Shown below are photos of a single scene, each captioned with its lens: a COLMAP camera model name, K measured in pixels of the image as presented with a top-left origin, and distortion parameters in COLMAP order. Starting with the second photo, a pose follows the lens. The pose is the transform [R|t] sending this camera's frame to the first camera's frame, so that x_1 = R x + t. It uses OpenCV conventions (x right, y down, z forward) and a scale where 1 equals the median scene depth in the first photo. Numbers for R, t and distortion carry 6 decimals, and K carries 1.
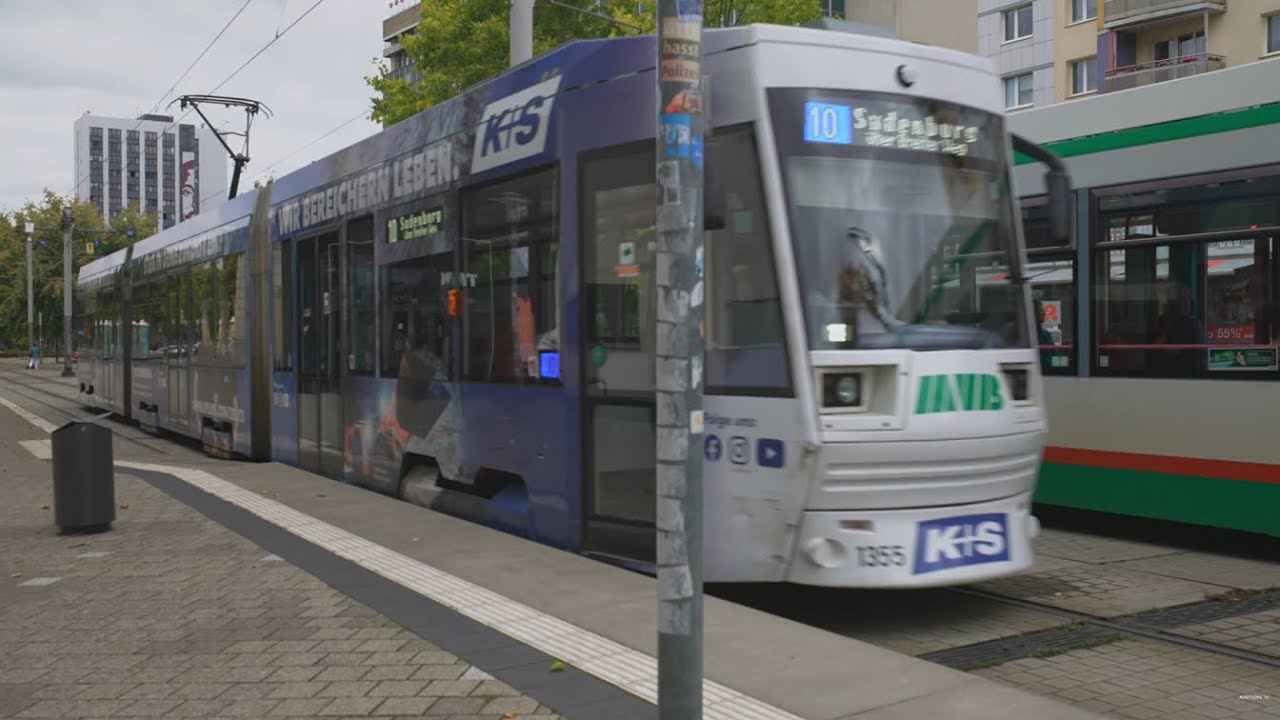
lens RADIAL K [[1129.7, 0, 640.0], [0, 1129.7, 360.0], [0, 0, 1]] dist [0.008022, 0.001386]
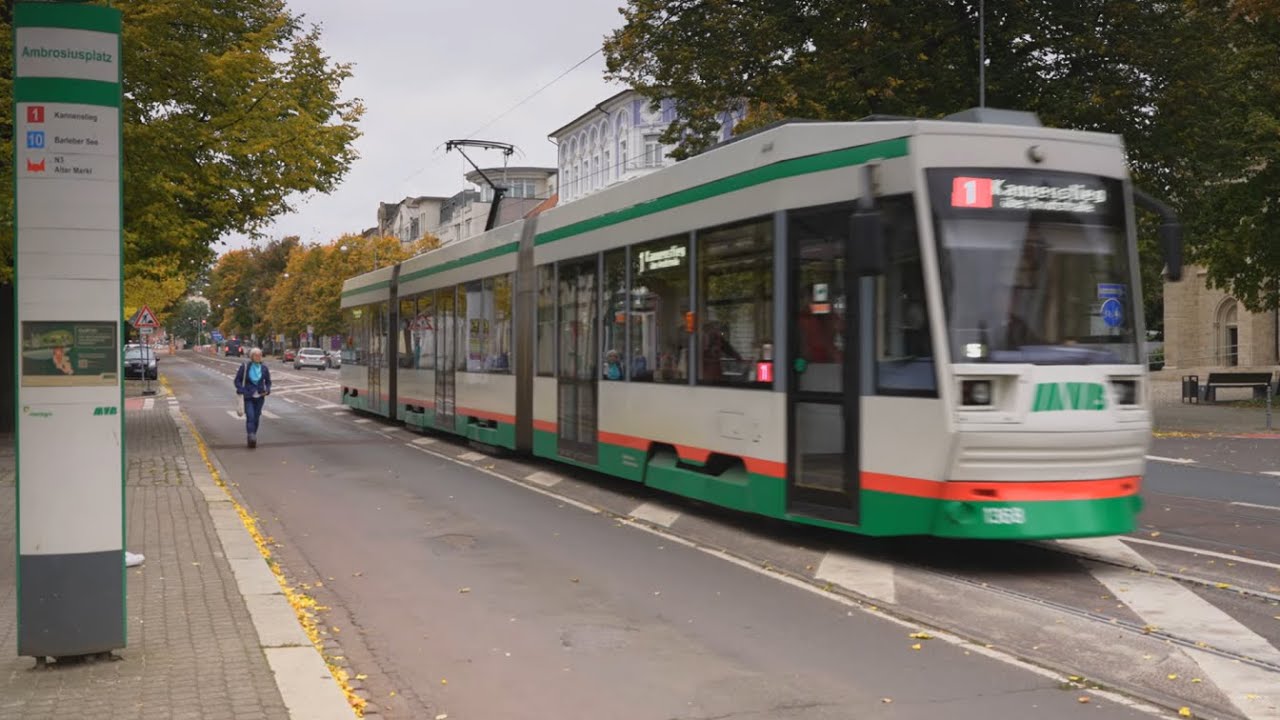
lens RADIAL K [[1129.7, 0, 640.0], [0, 1129.7, 360.0], [0, 0, 1]] dist [0.008022, 0.001386]
pose [[0.981955, 0.010553, -0.188819, 0.037650], [-0.012858, 0.999857, -0.010984, 0.006991], [0.188676, 0.013214, 0.981951, -0.394952]]
